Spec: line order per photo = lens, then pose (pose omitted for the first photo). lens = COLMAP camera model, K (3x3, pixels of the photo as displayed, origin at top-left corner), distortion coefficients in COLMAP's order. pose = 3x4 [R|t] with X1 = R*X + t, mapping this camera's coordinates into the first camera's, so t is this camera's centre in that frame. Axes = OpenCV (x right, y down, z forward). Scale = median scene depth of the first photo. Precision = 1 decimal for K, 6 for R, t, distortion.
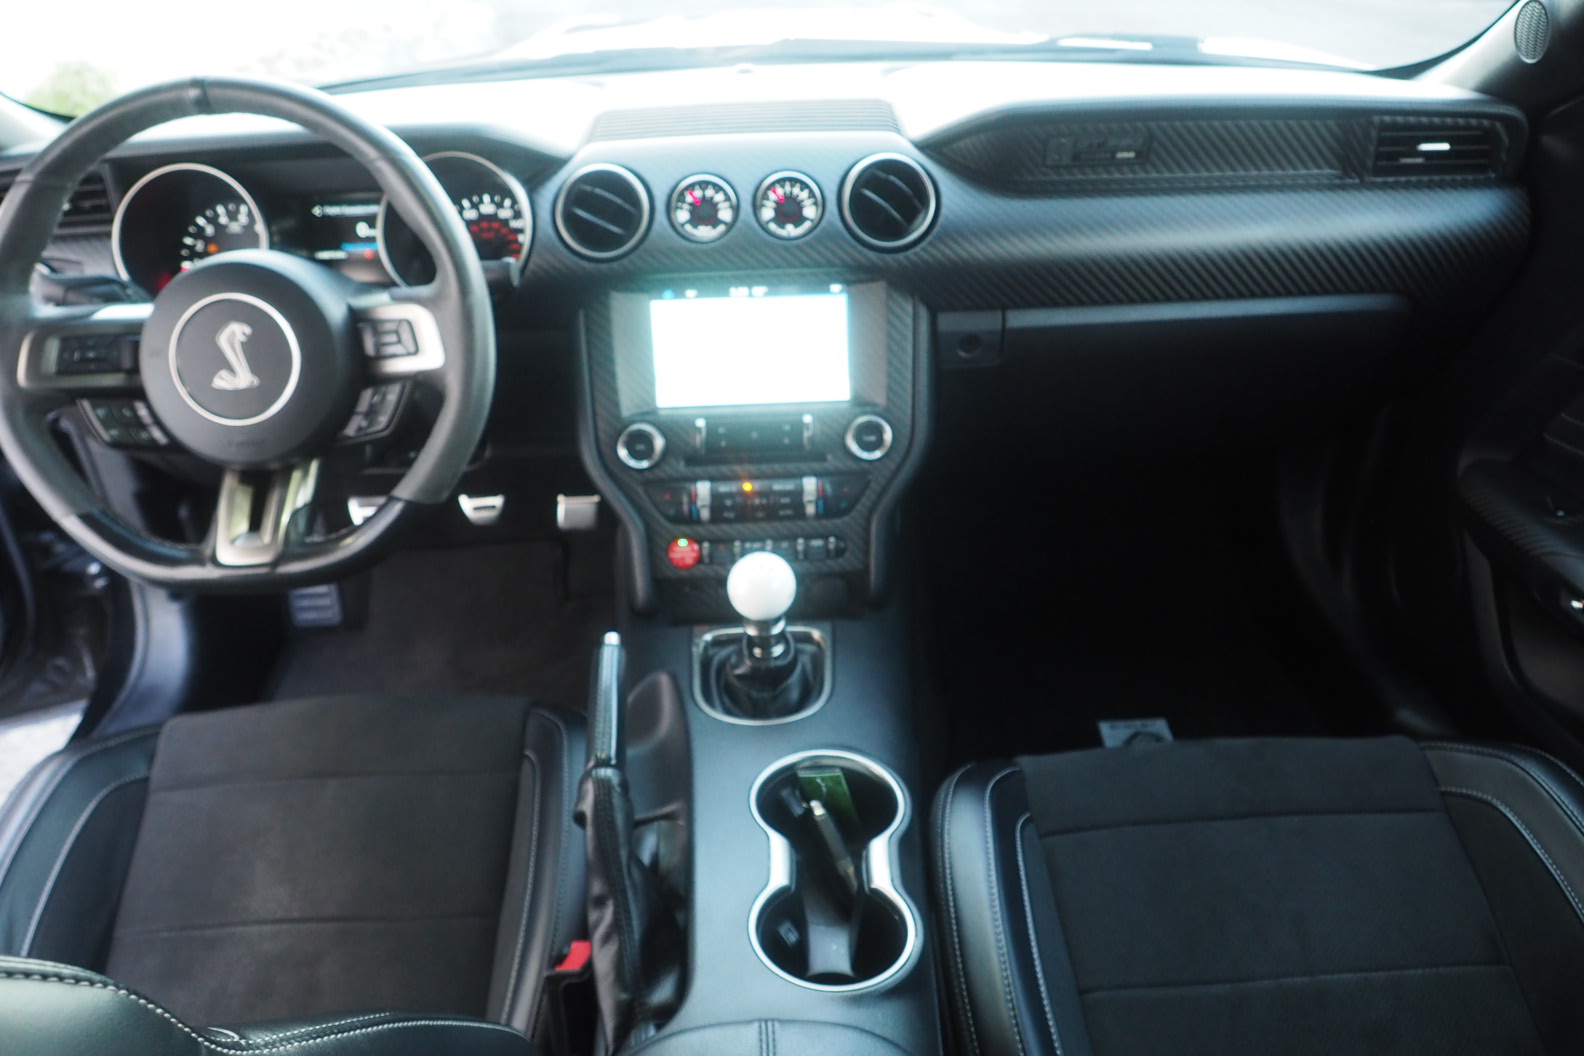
lens RADIAL K [[933.0, 0, 792.3], [0, 933.0, 532.9], [0, 0, 1]] dist [-0.022699, -0.002003]
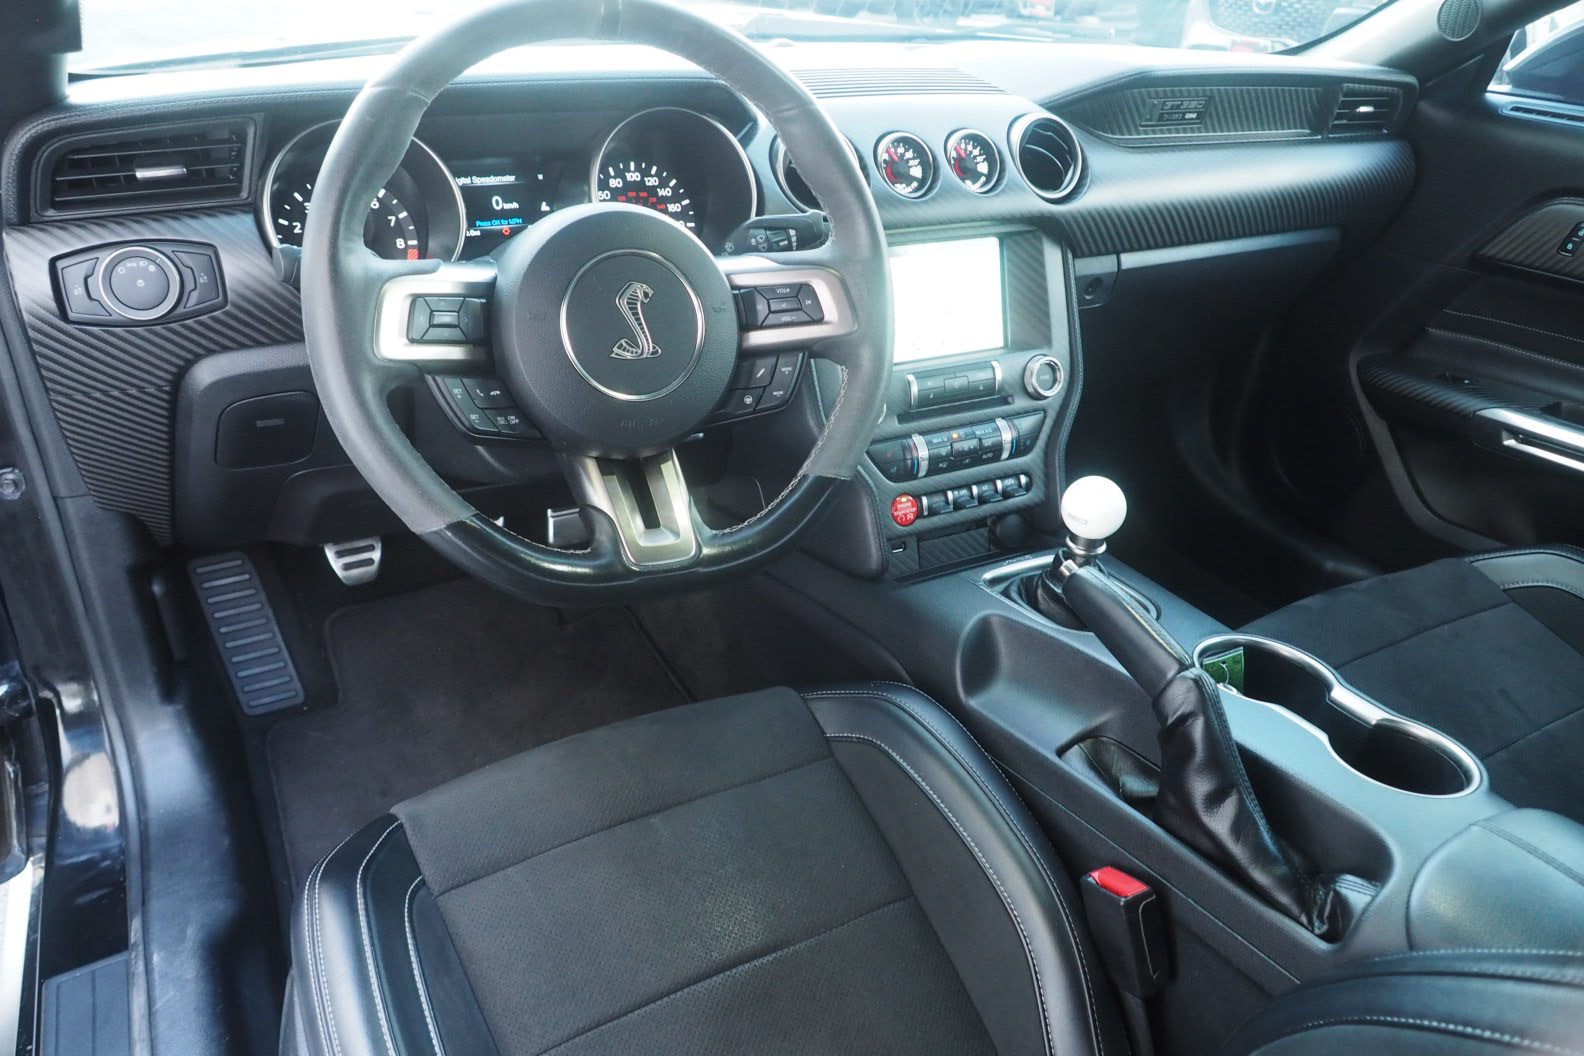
lens RADIAL K [[902.9, 0, 791.7], [0, 902.9, 519.4], [0, 0, 1]] dist [-0.009539, 0.000064]
pose [[0.920491, -0.158543, 0.357156, -0.577643], [0.166696, 0.985975, 0.008058, 0.003640], [-0.353425, 0.052119, 0.934010, 0.135590]]
